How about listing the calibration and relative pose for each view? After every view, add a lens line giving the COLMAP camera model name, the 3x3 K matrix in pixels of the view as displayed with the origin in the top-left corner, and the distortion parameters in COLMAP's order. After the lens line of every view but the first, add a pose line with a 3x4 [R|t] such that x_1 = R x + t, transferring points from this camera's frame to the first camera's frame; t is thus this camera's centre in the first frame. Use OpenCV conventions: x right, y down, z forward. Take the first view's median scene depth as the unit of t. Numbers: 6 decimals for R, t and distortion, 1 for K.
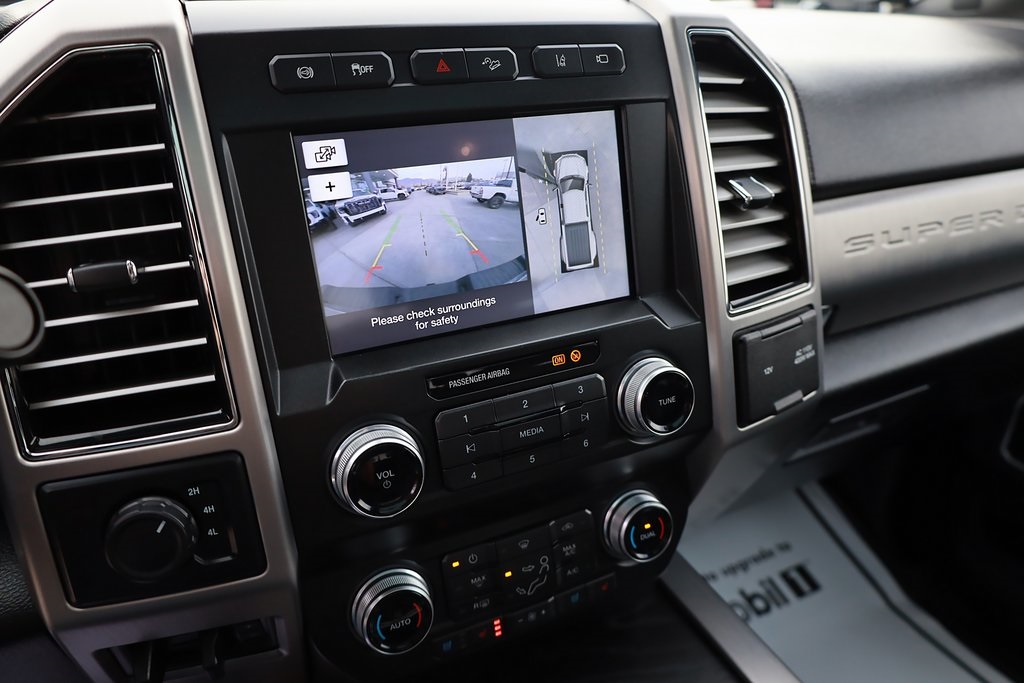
lens RADIAL K [[693.4, 0, 512.0], [0, 693.4, 341.5], [0, 0, 1]] dist [-0.001555, -0.001334]
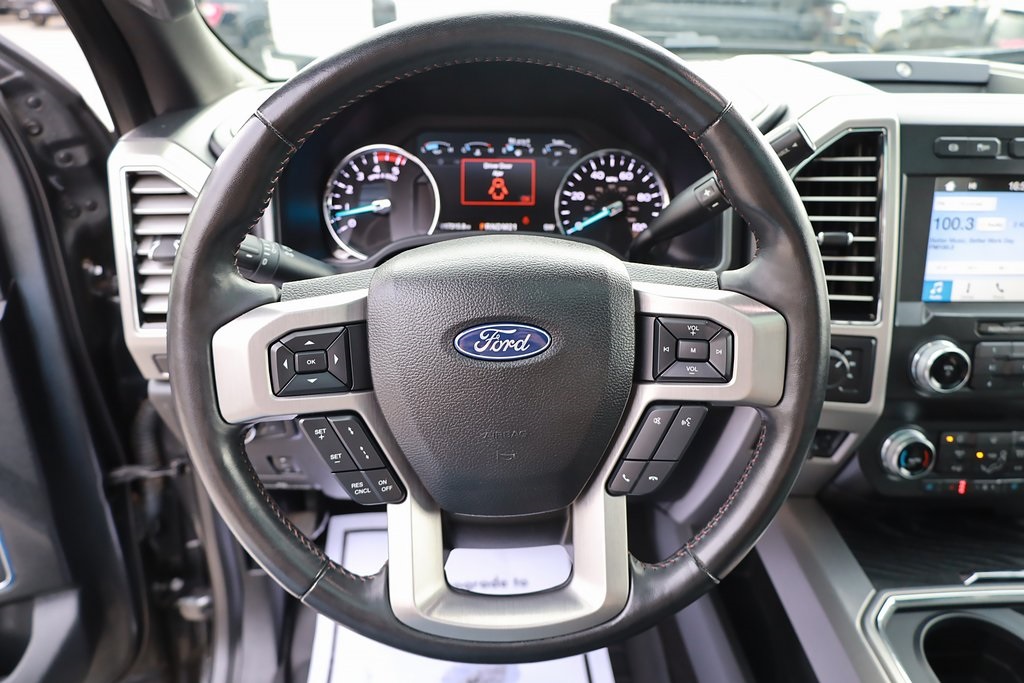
lens RADIAL K [[707.0, 0, 512.0], [0, 707.0, 341.5], [0, 0, 1]] dist [-0.009392, -0.002713]
pose [[0.917946, 0.198911, -0.343233, -0.500685], [-0.190823, 0.979936, 0.057554, 0.191868], [0.347795, 0.012665, 0.937485, -0.932846]]
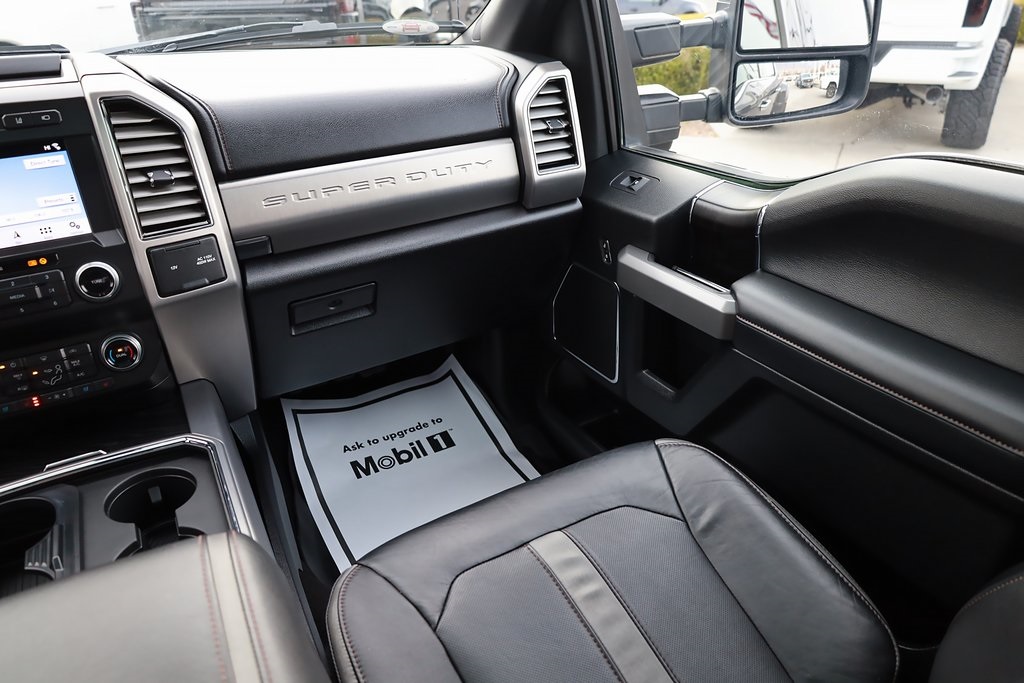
lens RADIAL K [[706.6, 0, 512.0], [0, 706.6, 341.5], [0, 0, 1]] dist [-0.001282, -0.000516]
pose [[0.997386, -0.053606, 0.048457, 1.296280], [0.051593, 0.997790, 0.041881, 0.230482], [-0.050595, -0.039272, 0.997947, -1.132122]]
